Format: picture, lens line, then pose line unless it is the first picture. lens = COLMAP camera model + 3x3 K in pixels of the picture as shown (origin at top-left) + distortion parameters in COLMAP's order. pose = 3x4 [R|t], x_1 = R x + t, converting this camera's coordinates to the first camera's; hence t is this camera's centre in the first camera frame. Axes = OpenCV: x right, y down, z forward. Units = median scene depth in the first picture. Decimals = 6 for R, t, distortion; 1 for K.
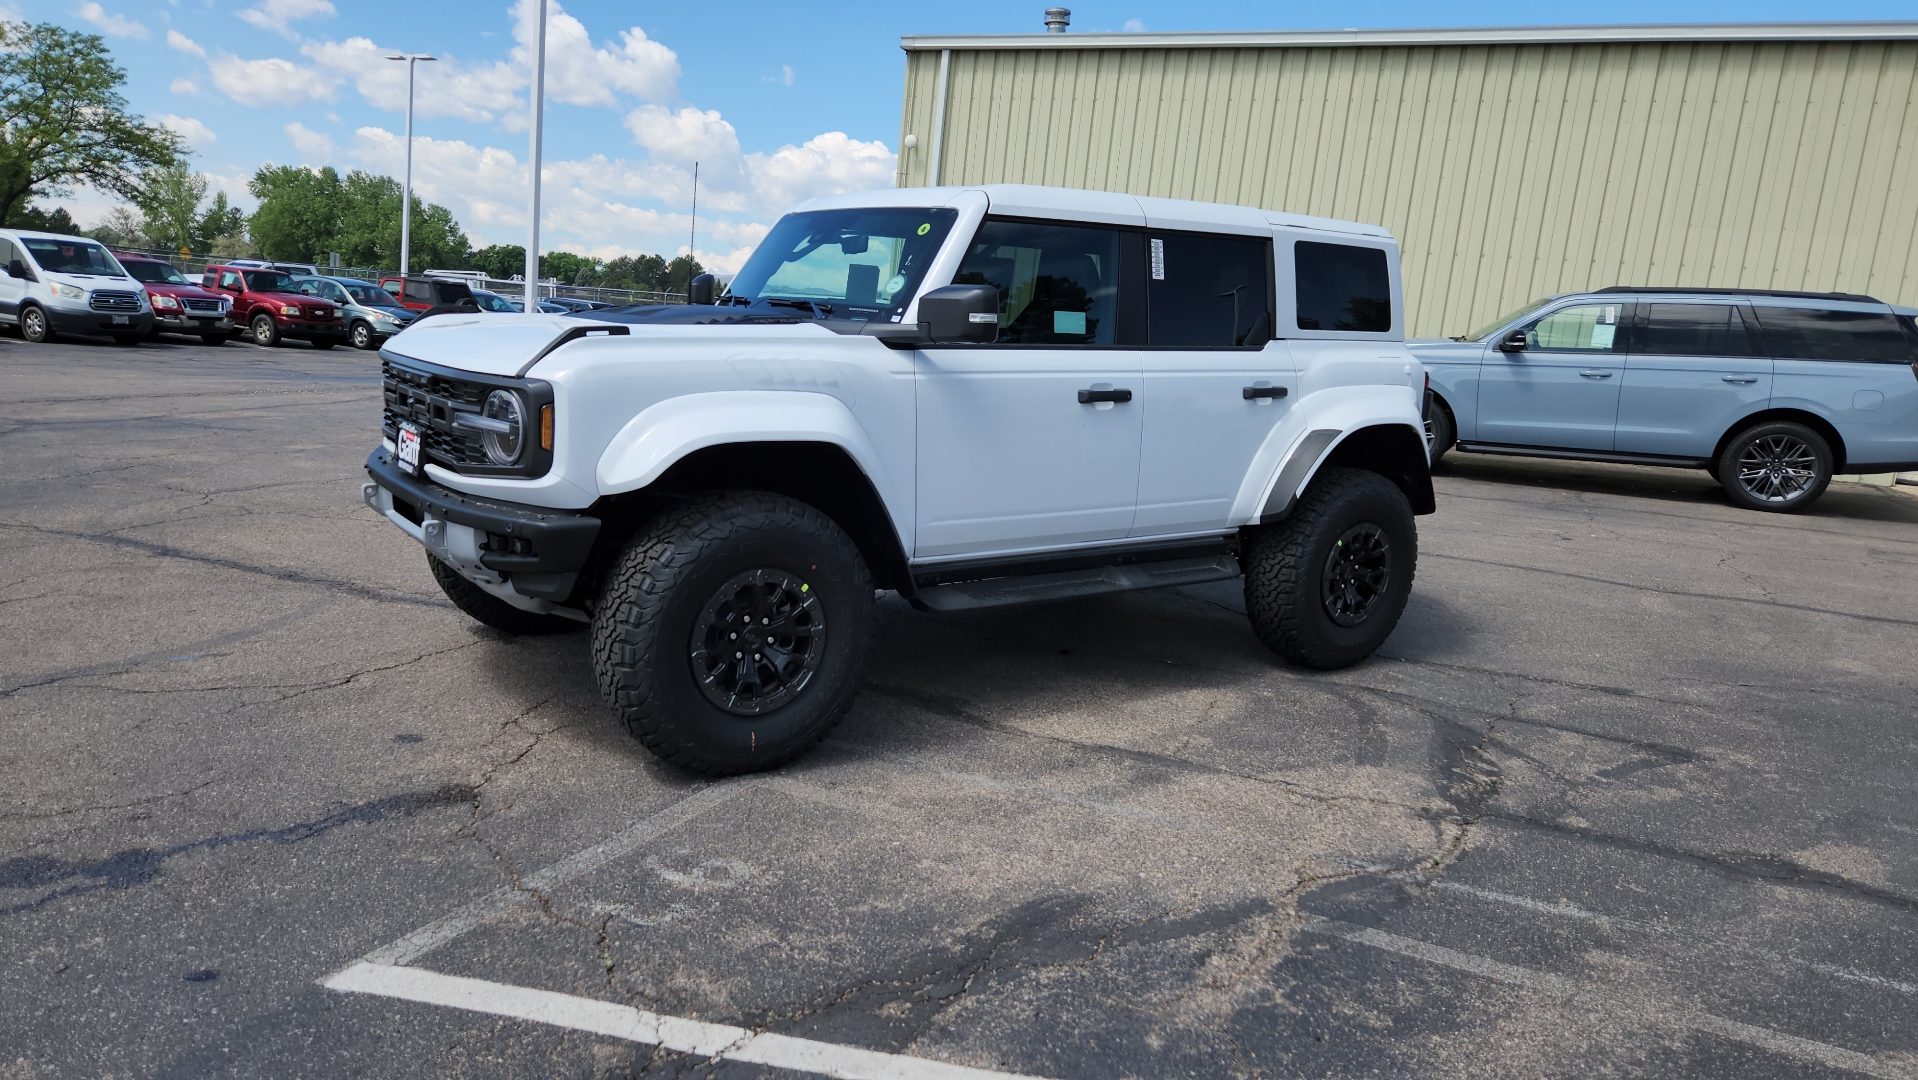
lens RADIAL K [[1302.2, 0, 961.1], [0, 1302.2, 552.4], [0, 0, 1]] dist [0.059520, -0.038236]
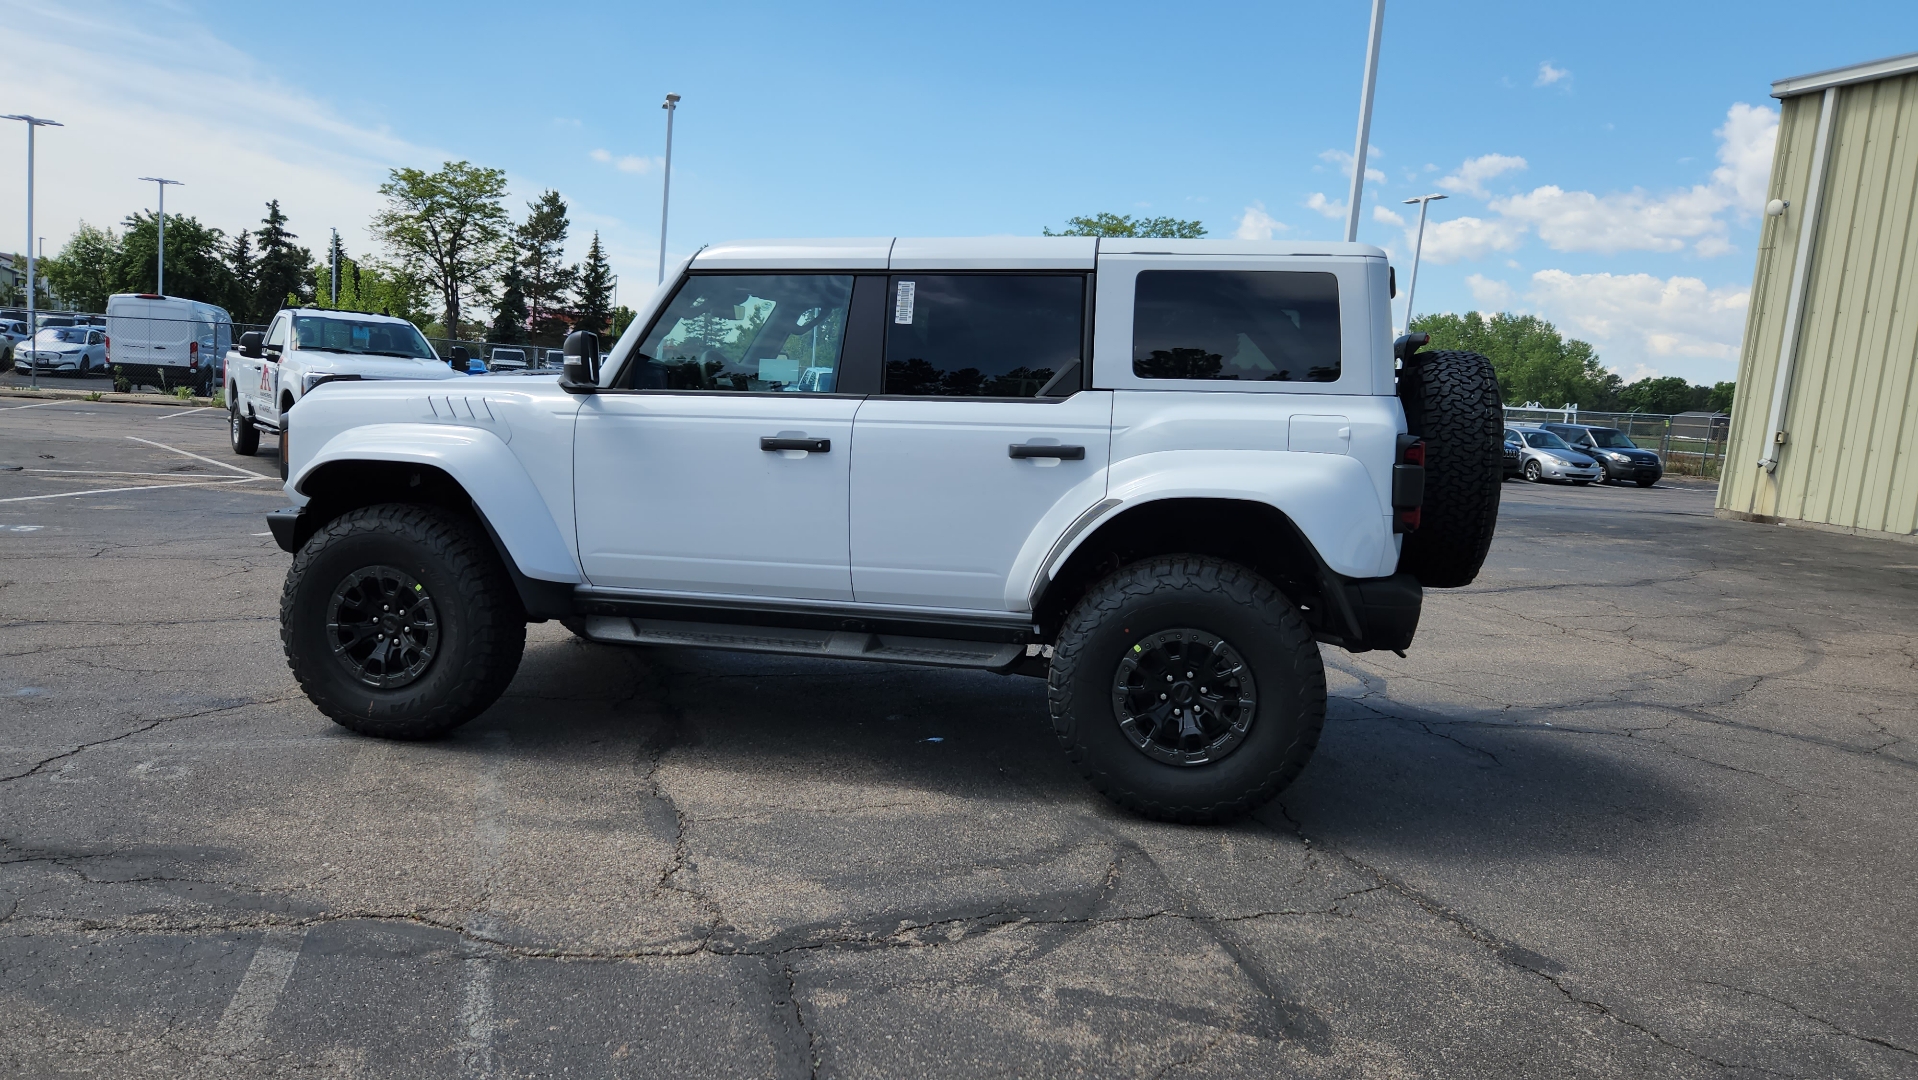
lens RADIAL K [[1320.7, 0, 928.1], [0, 1320.7, 512.4], [0, 0, 1]] dist [0.082385, -0.075902]
pose [[0.656318, 0.038487, -0.753502, 0.867796], [-0.139913, 0.987584, -0.071425, -0.014359], [0.741398, 0.152303, 0.653555, 0.425910]]
